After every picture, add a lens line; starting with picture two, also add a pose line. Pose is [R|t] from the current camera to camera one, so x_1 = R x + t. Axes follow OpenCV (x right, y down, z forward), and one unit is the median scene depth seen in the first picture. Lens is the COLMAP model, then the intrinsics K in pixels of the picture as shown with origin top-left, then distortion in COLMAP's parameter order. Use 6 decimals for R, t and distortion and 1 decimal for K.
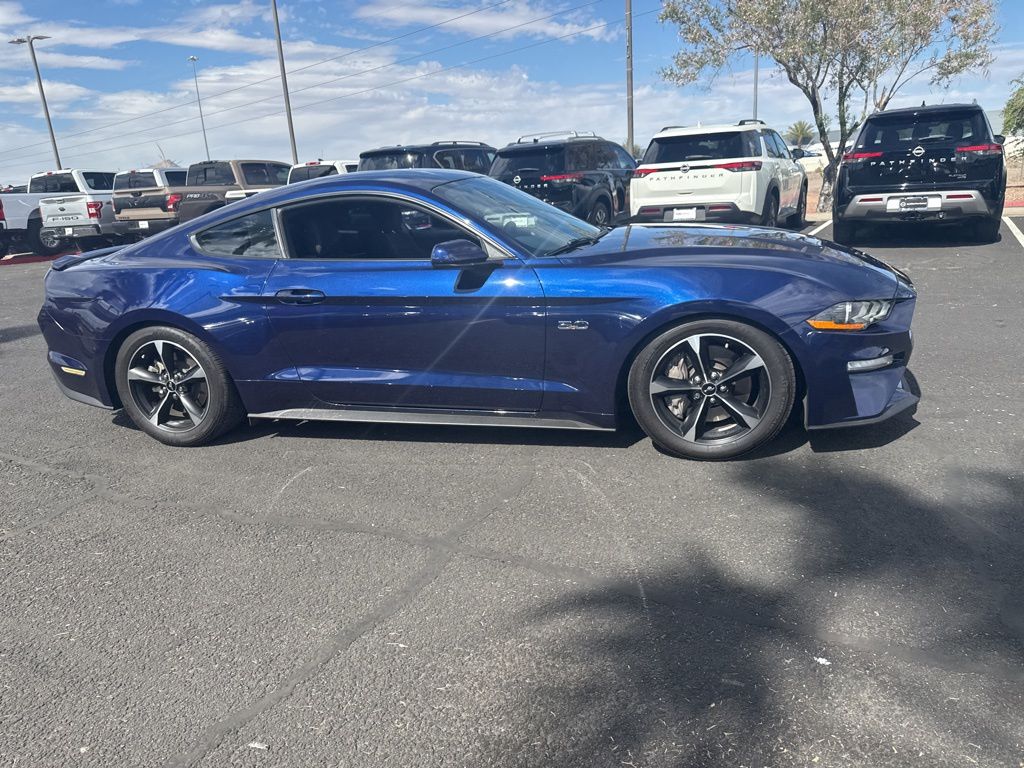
lens RADIAL K [[726.8, 0, 509.1], [0, 726.8, 390.9], [0, 0, 1]] dist [0.018692, -0.021088]
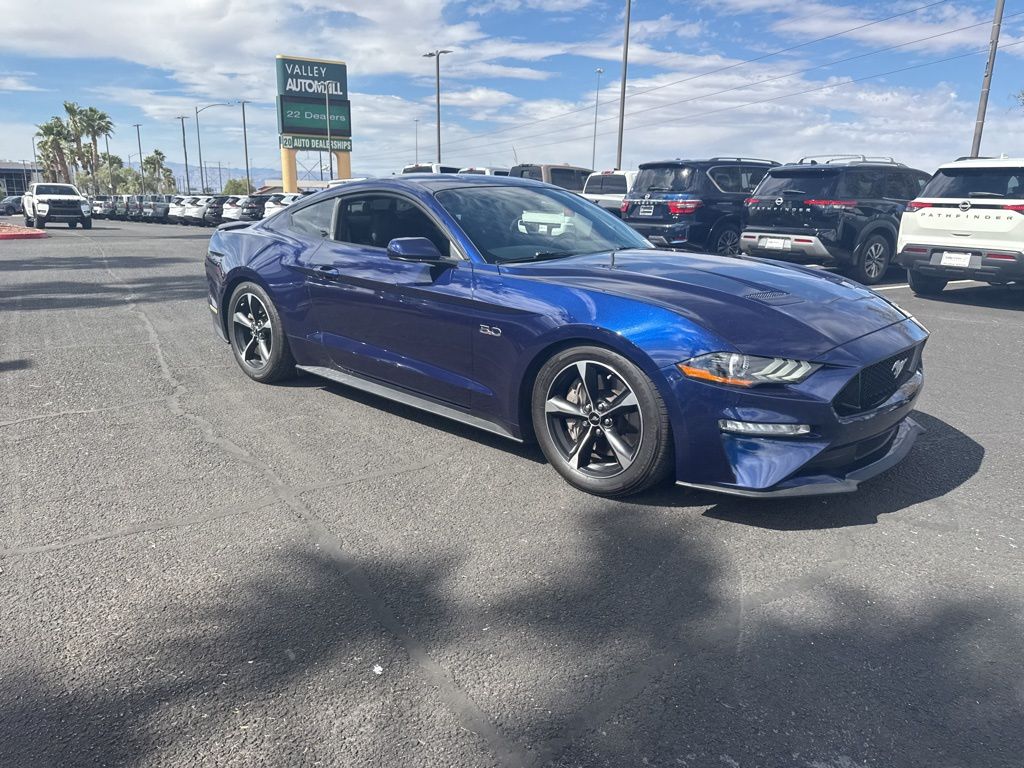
lens RADIAL K [[726.8, 0, 517.1], [0, 726.8, 384.7], [0, 0, 1]] dist [0.018692, -0.021088]
pose [[0.882416, 0.196541, -0.427451, 0.177181], [-0.206265, 0.978202, 0.023968, -0.014656], [0.422844, 0.067019, 0.903721, 0.026623]]
